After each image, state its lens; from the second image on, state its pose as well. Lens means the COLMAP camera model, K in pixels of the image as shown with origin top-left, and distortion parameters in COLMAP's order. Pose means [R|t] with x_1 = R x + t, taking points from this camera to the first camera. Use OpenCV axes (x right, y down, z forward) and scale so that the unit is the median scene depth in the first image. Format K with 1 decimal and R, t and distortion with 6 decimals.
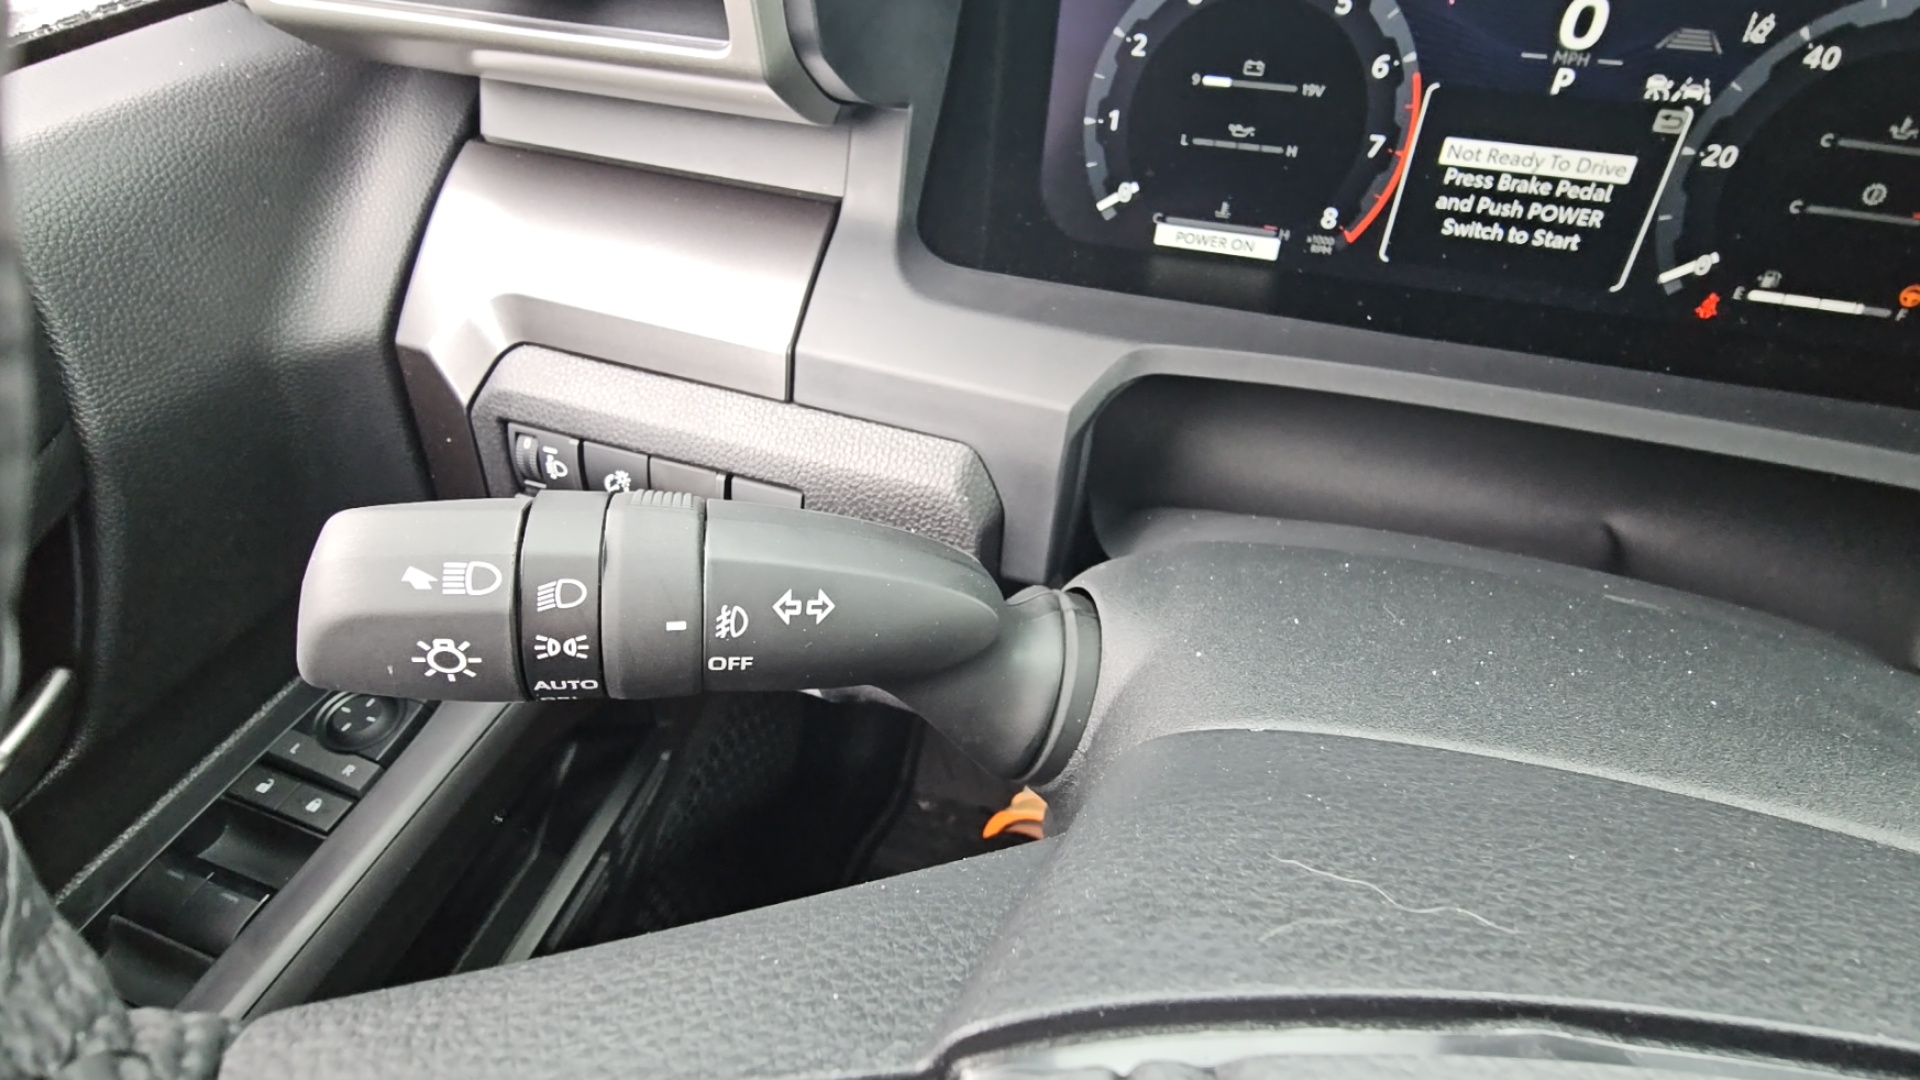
lens RADIAL K [[864.1, 0, 982.0], [0, 864.1, 543.5], [0, 0, 1]] dist [0.011642, -0.009618]
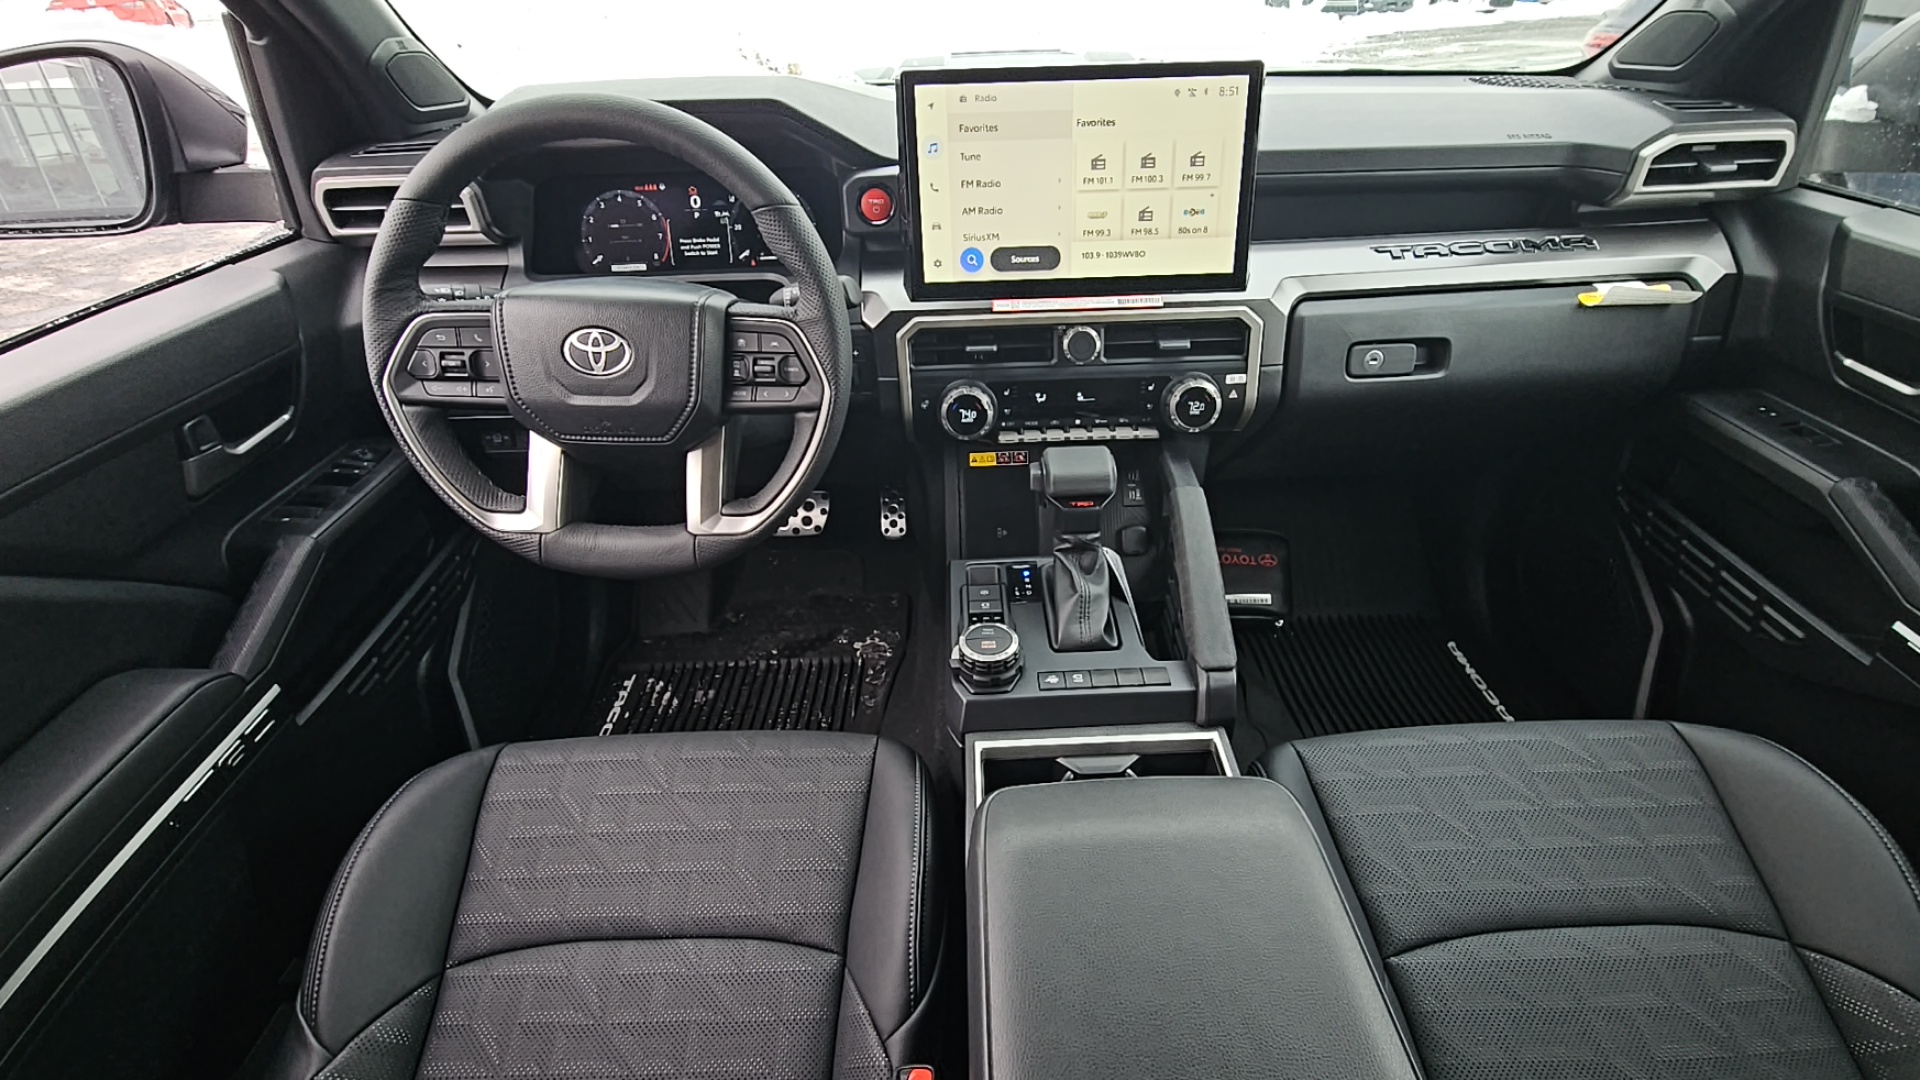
lens RADIAL K [[854.8, 0, 981.2], [0, 854.8, 546.2], [0, 0, 1]] dist [0.001989, -0.001354]
pose [[0.948641, -0.201999, 0.243470, 0.623924], [0.245427, 0.955528, -0.163499, 1.855483], [-0.199616, 0.214856, 0.956028, -2.655937]]
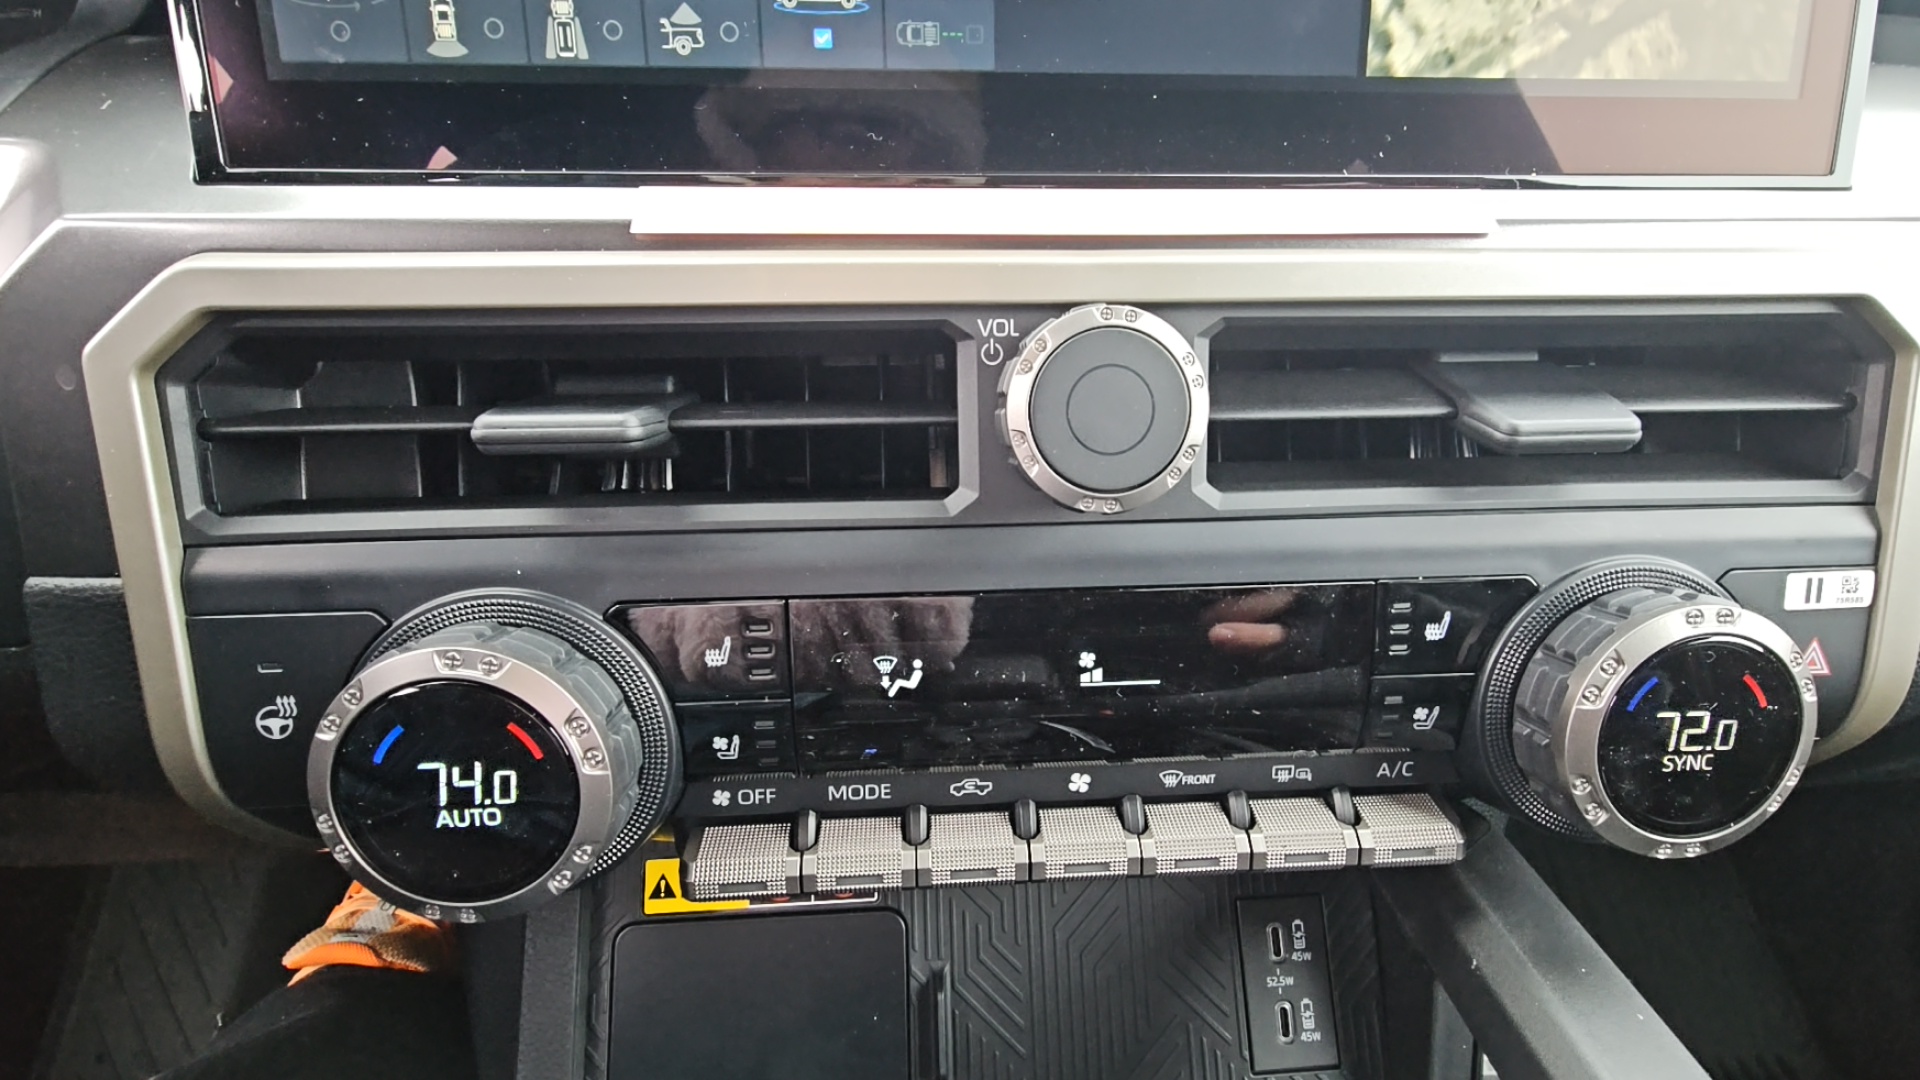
lens RADIAL K [[874.1, 0, 979.1], [0, 874.1, 542.5], [0, 0, 1]] dist [0.000456, -0.000428]
pose [[0.934990, -0.144899, 0.323724, 1.705186], [0.255745, 0.907839, -0.332300, 0.892472], [-0.245739, 0.393489, 0.885878, -0.118164]]
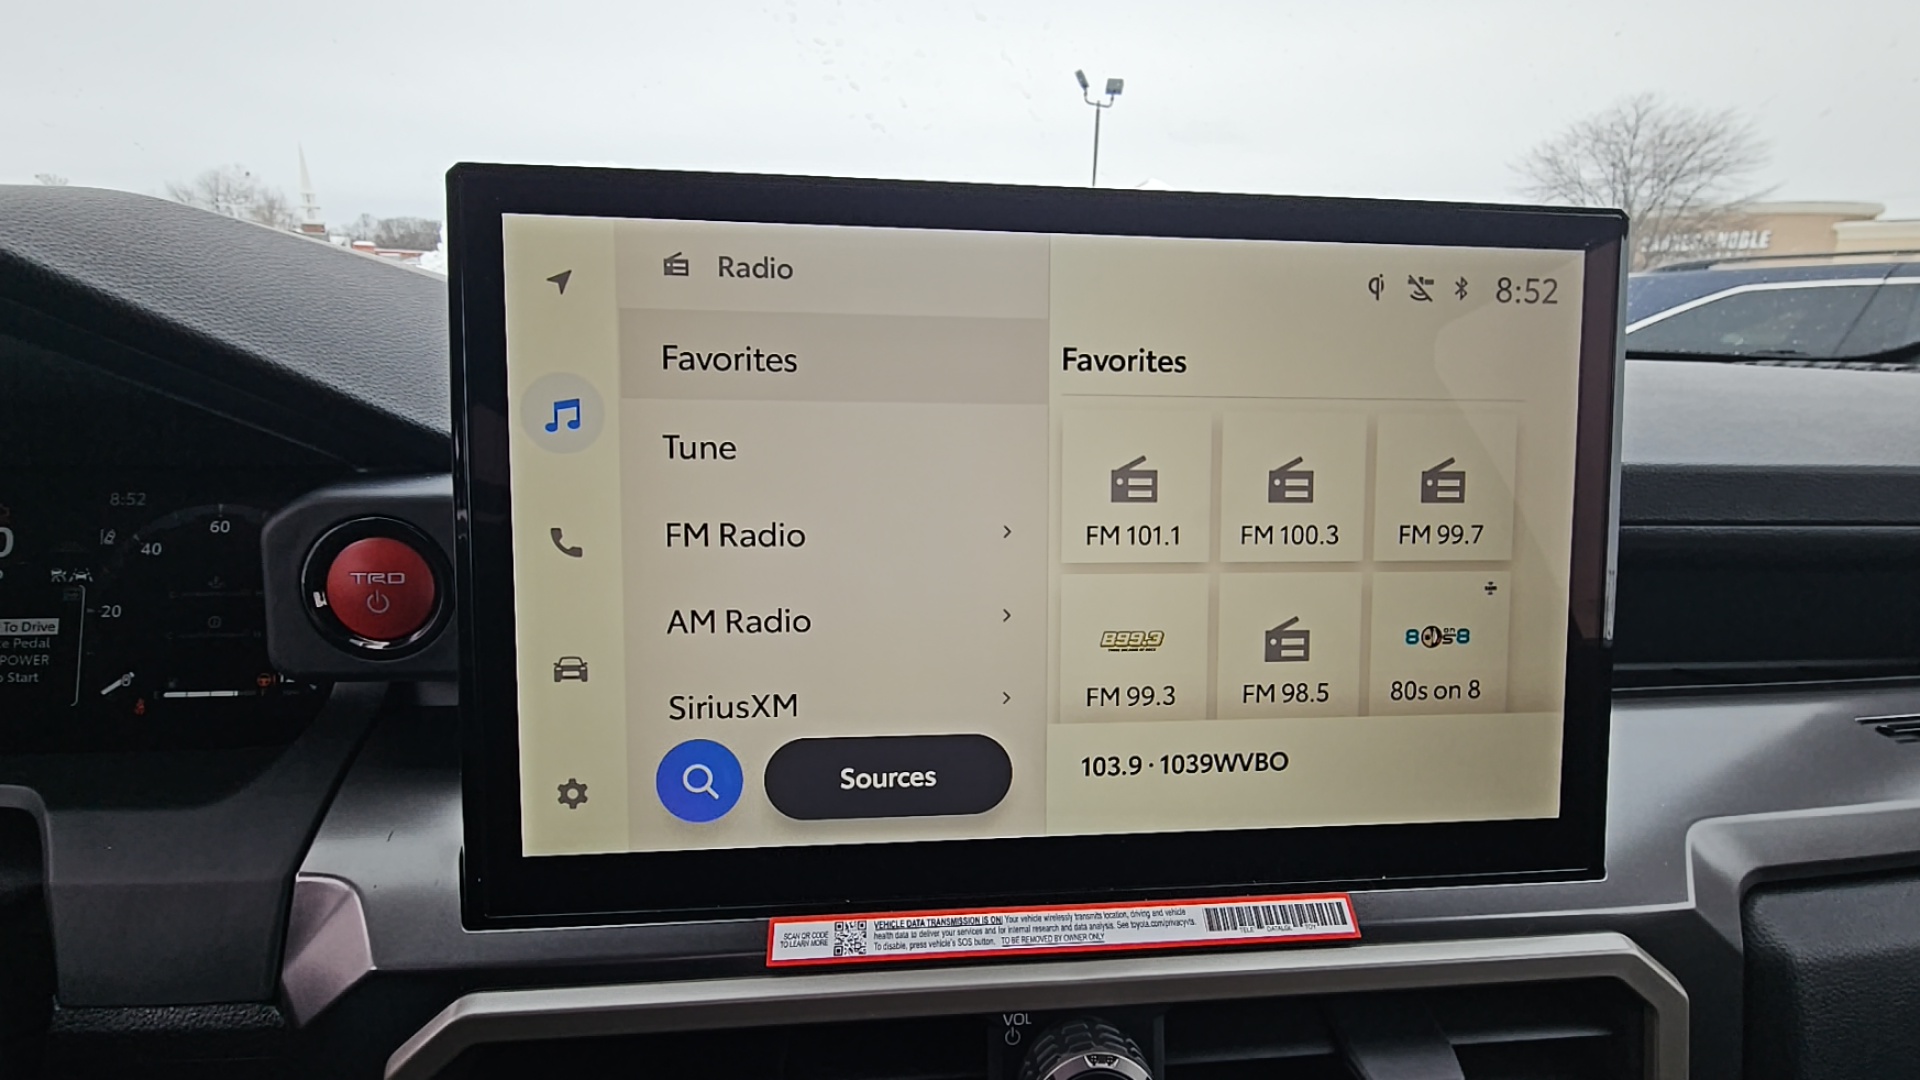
lens RADIAL K [[858.2, 0, 982.8], [0, 858.2, 547.3], [0, 0, 1]] dist [0.007956, -0.007026]
pose [[0.924879, -0.084020, 0.370863, 1.614947], [0.258638, 0.853940, -0.451545, 0.484148], [-0.278756, 0.513544, 0.811522, -0.631715]]
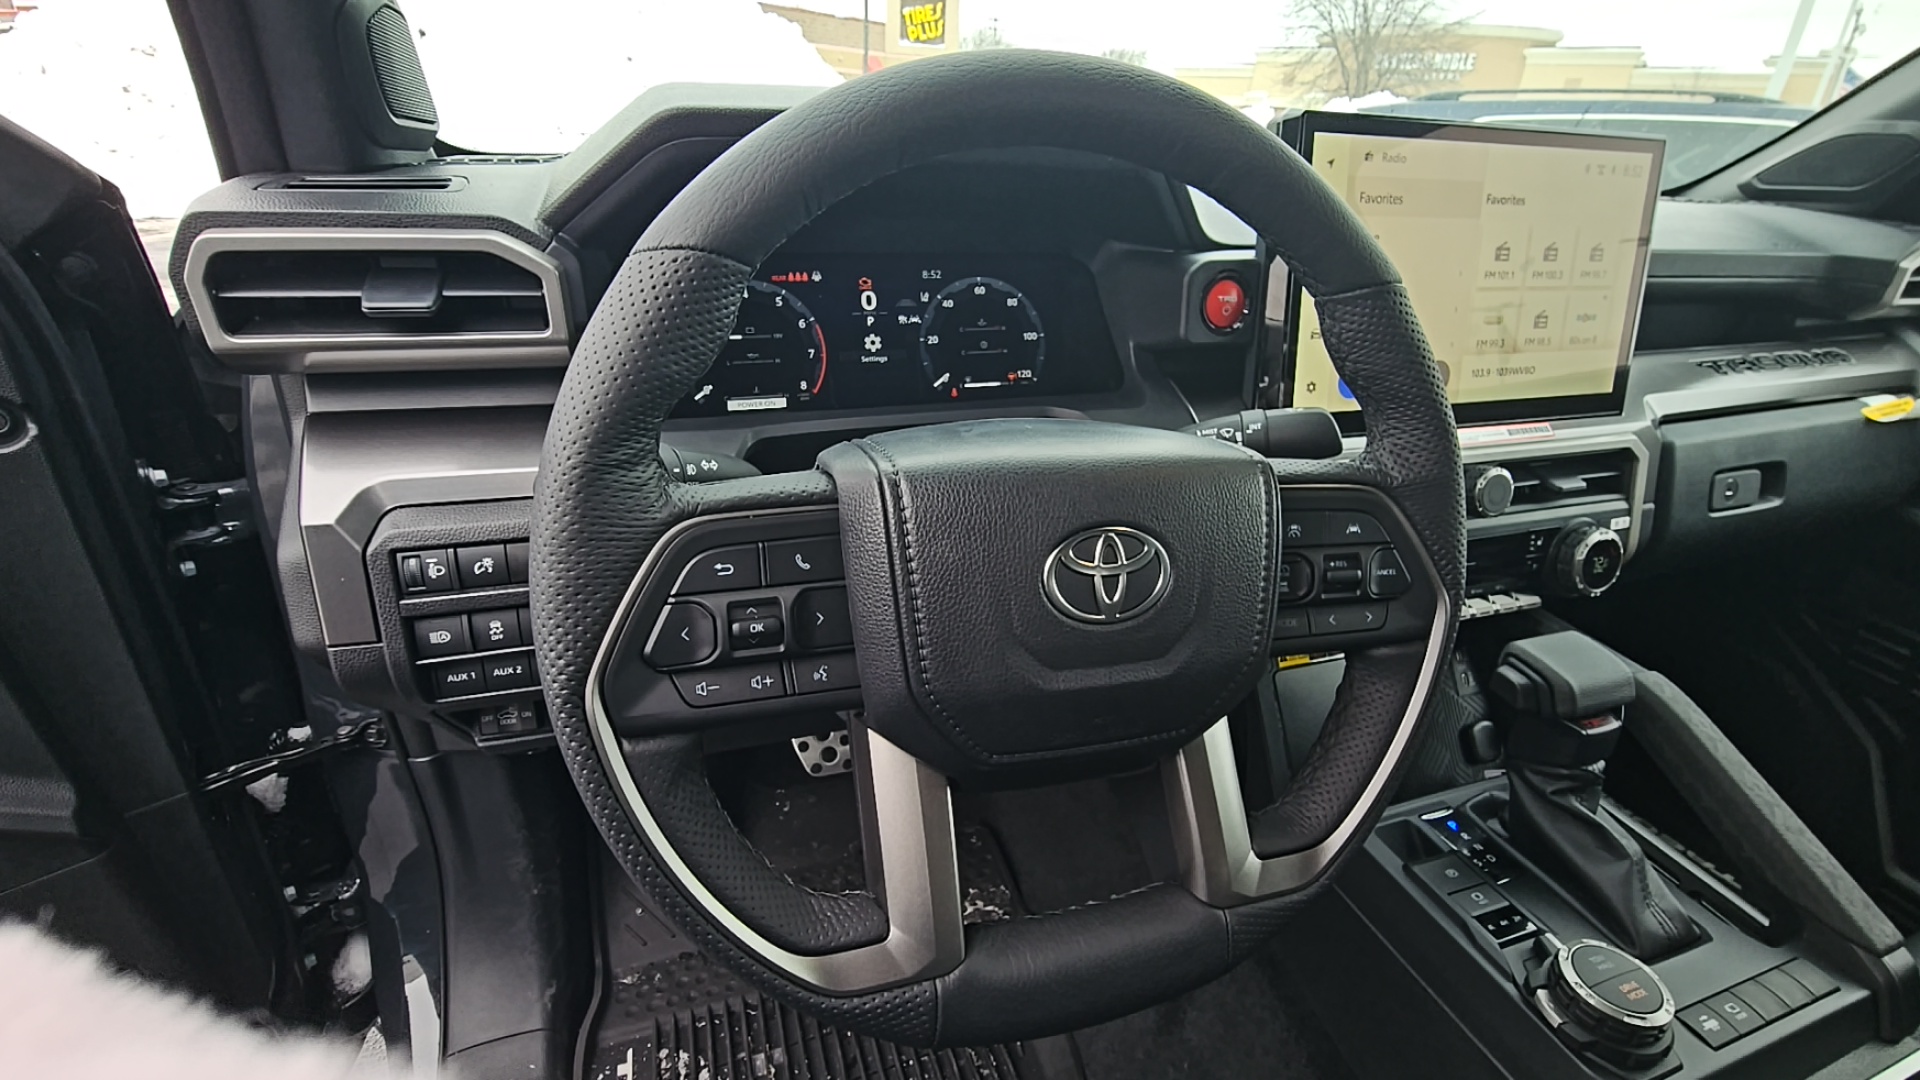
lens RADIAL K [[858.2, 0, 982.8], [0, 858.2, 547.3], [0, 0, 1]] dist [0.007956, -0.007026]
pose [[0.799548, -0.232059, 0.553960, -0.595927], [0.394948, 0.898019, -0.193852, 0.658683], [-0.452481, 0.373780, 0.809660, -0.909935]]
